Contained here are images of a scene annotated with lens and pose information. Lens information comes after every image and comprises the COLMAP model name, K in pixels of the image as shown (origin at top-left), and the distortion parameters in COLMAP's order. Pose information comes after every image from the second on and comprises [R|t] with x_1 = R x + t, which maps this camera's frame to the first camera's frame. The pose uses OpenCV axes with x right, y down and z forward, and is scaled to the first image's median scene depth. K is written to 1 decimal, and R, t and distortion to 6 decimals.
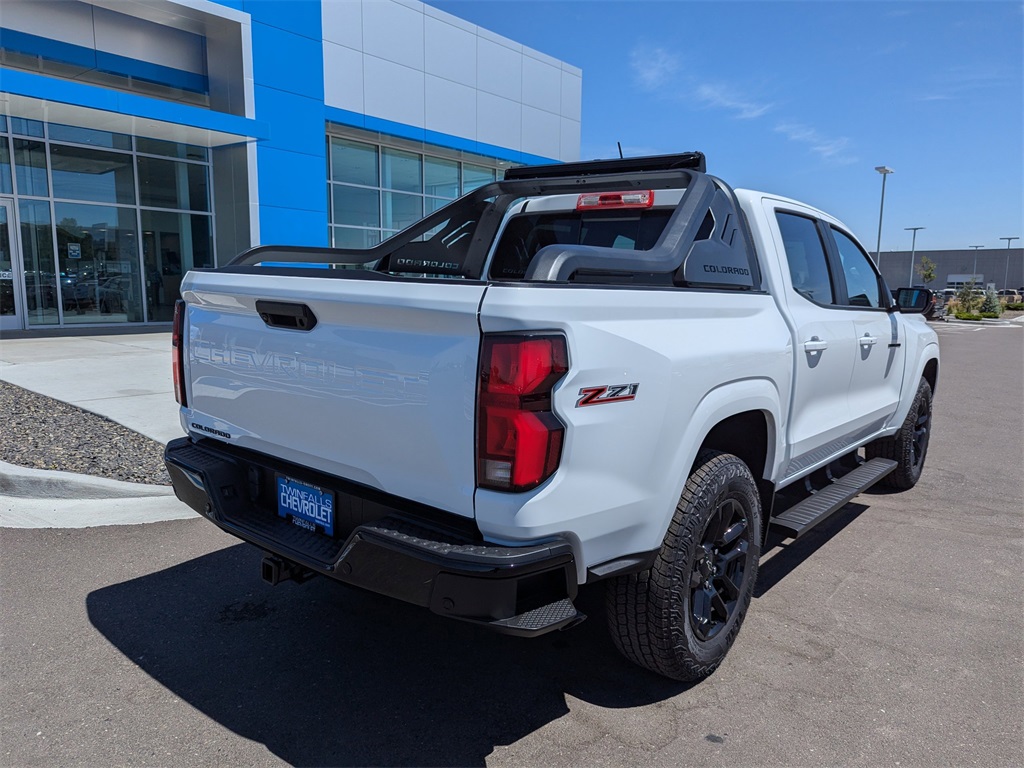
lens RADIAL K [[735.0, 0, 509.0], [0, 735.0, 384.9], [0, 0, 1]] dist [0.044645, -0.039287]
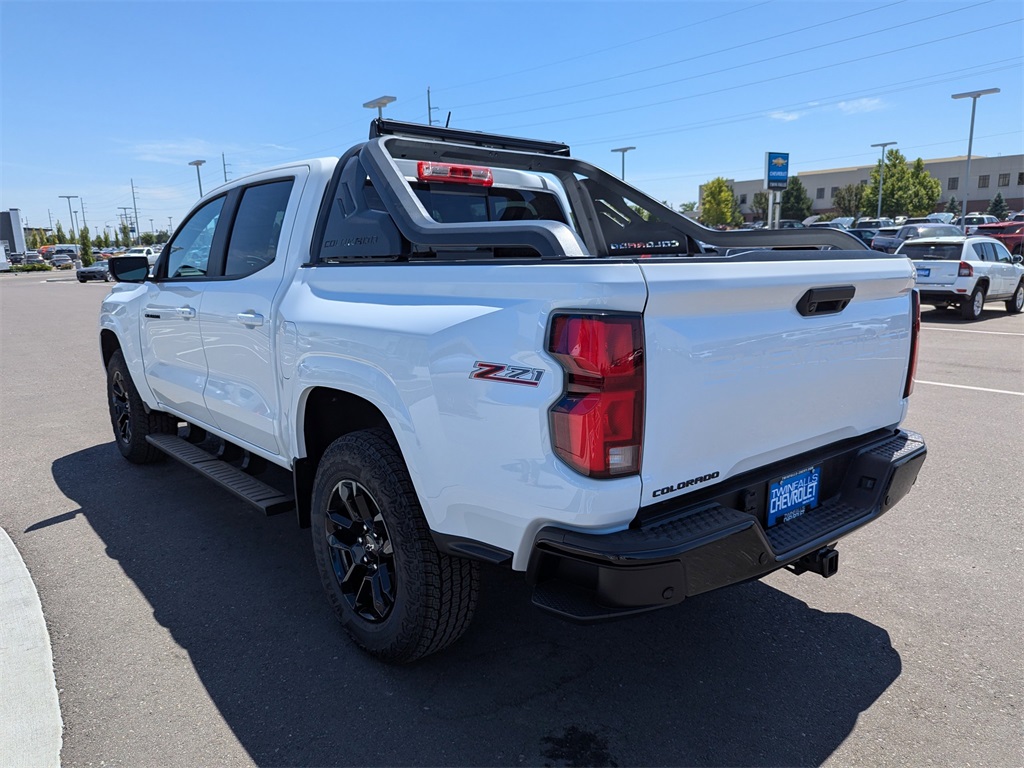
lens RADIAL K [[735.0, 0, 508.5], [0, 735.0, 392.7], [0, 0, 1]] dist [0.044645, -0.039287]
pose [[0.179785, -0.213468, 0.960265, -1.217657], [0.156056, 0.969998, 0.186414, -0.204429], [-0.971249, 0.116341, 0.207704, 1.112294]]
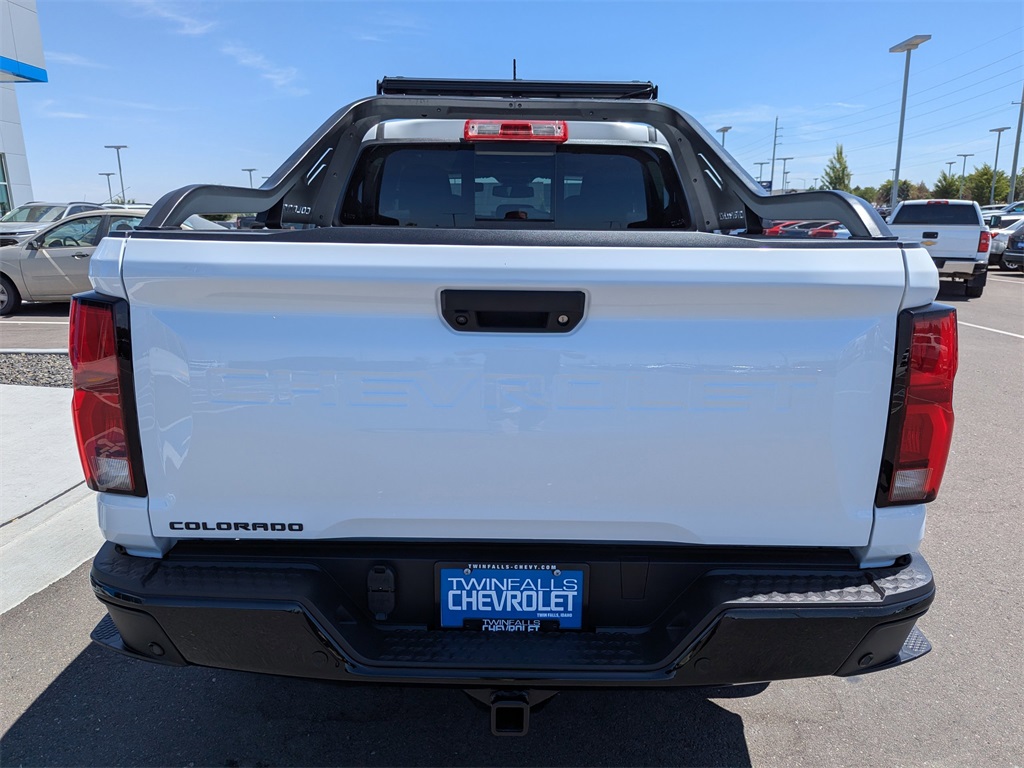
lens RADIAL K [[735.0, 0, 508.3], [0, 735.0, 383.7], [0, 0, 1]] dist [0.044645, -0.039287]
pose [[0.773314, -0.160549, 0.613359, -0.626833], [0.105716, 0.986516, 0.124939, -0.101663], [-0.625148, -0.031775, 0.779859, 0.484915]]
